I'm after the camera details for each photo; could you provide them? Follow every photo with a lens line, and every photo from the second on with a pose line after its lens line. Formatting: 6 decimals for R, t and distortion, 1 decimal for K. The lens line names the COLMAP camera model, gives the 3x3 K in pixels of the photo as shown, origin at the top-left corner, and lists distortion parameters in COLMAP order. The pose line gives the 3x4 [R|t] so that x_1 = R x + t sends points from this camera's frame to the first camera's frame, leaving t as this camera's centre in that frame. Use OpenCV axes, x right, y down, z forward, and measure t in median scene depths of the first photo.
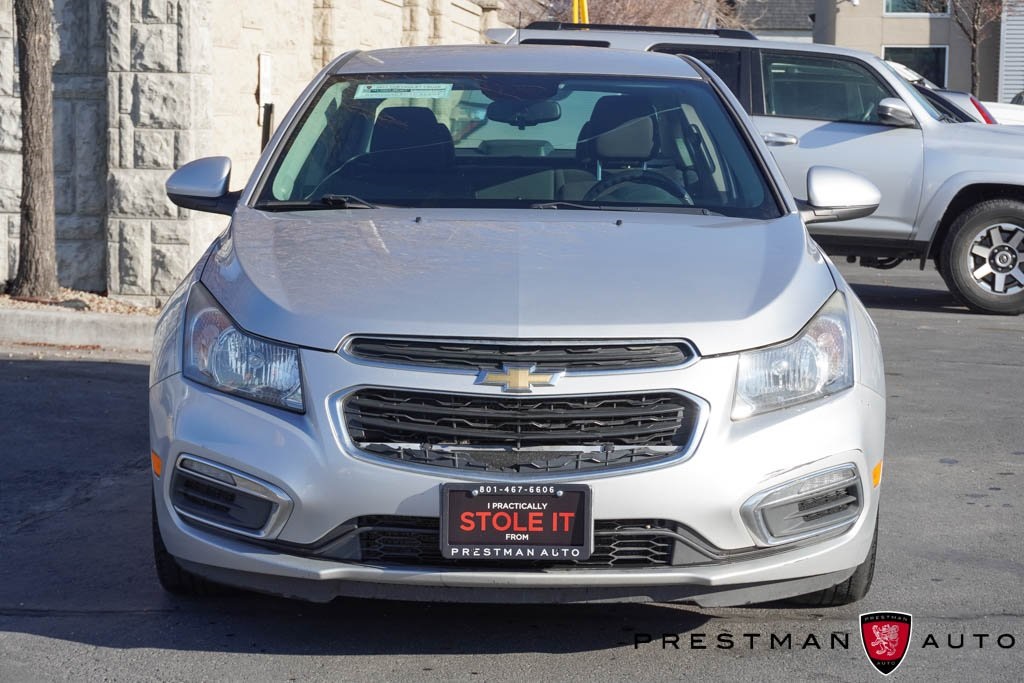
lens RADIAL K [[2145.0, 0, 512.0], [0, 2145.0, 341.5], [0, 0, 1]] dist [0.026038, 0.218248]
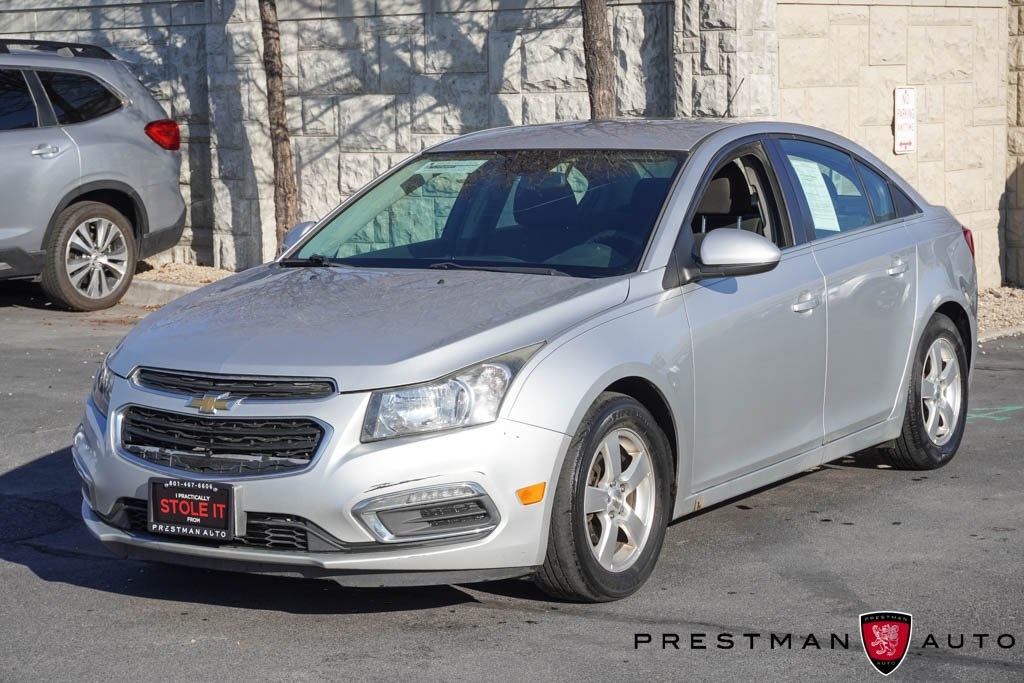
lens RADIAL K [[2145.0, 0, 512.0], [0, 2145.0, 341.5], [0, 0, 1]] dist [0.026038, 0.218248]
pose [[0.841483, 0.026663, -0.539625, 0.885515], [-0.024265, 0.999639, 0.011554, -0.041688], [0.539739, 0.003371, 0.841826, -0.036813]]
